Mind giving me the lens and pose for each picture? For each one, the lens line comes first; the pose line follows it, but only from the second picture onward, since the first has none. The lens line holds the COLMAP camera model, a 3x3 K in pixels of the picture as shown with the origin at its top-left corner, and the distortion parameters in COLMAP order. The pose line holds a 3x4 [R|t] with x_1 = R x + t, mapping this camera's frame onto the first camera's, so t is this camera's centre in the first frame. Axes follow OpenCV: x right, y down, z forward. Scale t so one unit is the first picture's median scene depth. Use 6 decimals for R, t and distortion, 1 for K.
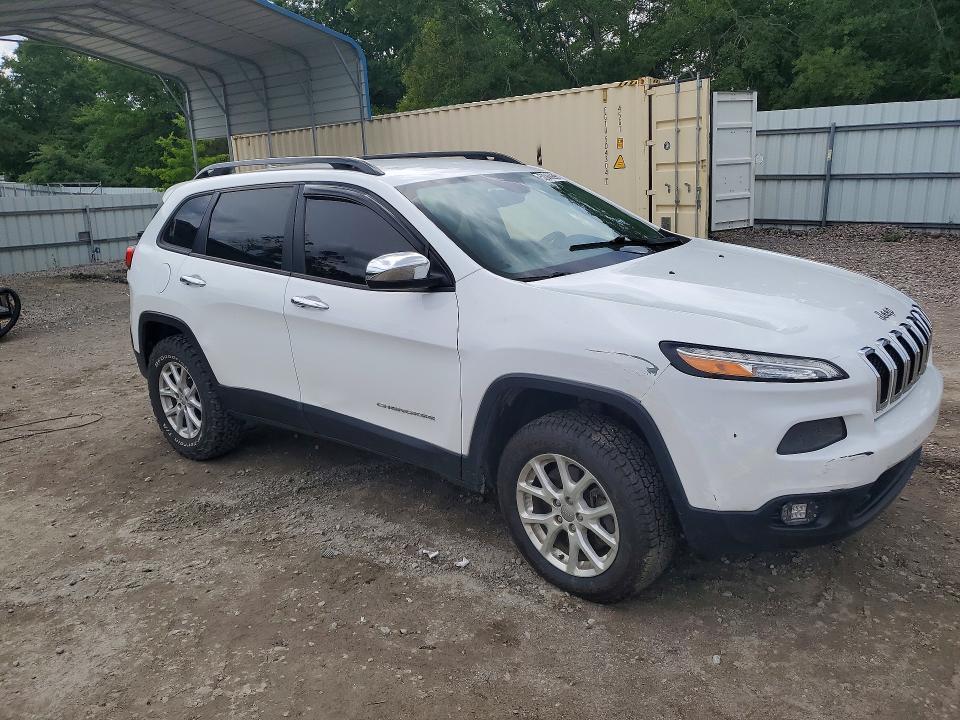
lens RADIAL K [[732.9, 0, 471.2], [0, 732.9, 349.9], [0, 0, 1]] dist [-0.052014, 0.103590]
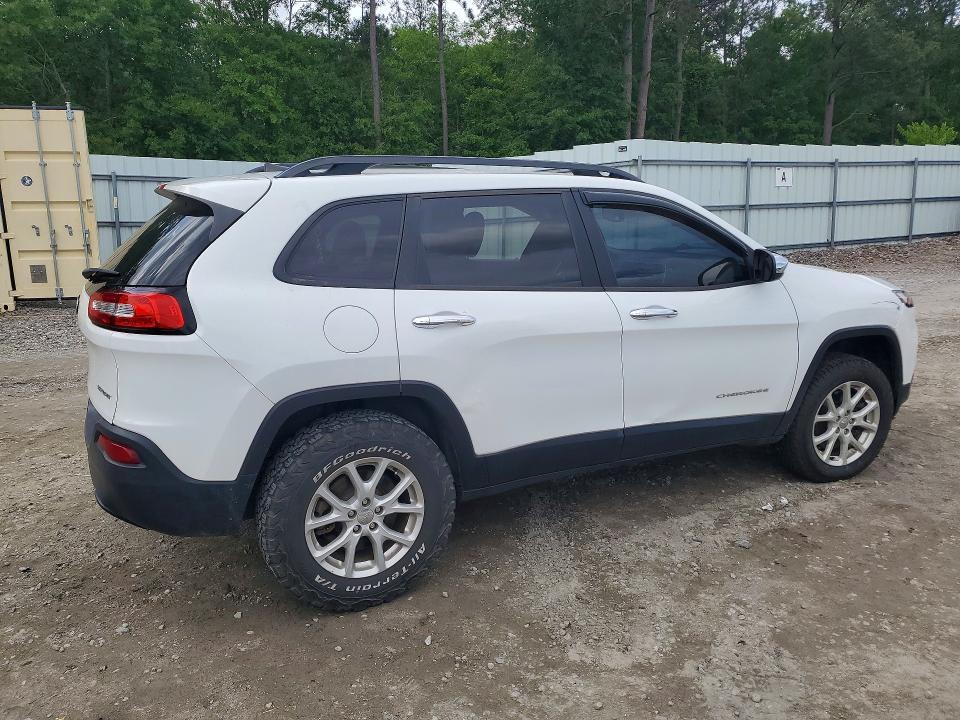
lens RADIAL K [[732.9, 0, 471.2], [0, 732.9, 349.9], [0, 0, 1]] dist [-0.052014, 0.103590]
pose [[0.421175, -0.132457, 0.897255, -1.151071], [0.198720, 0.978718, 0.051203, -0.112241], [-0.884942, 0.156737, 0.438534, 0.779892]]
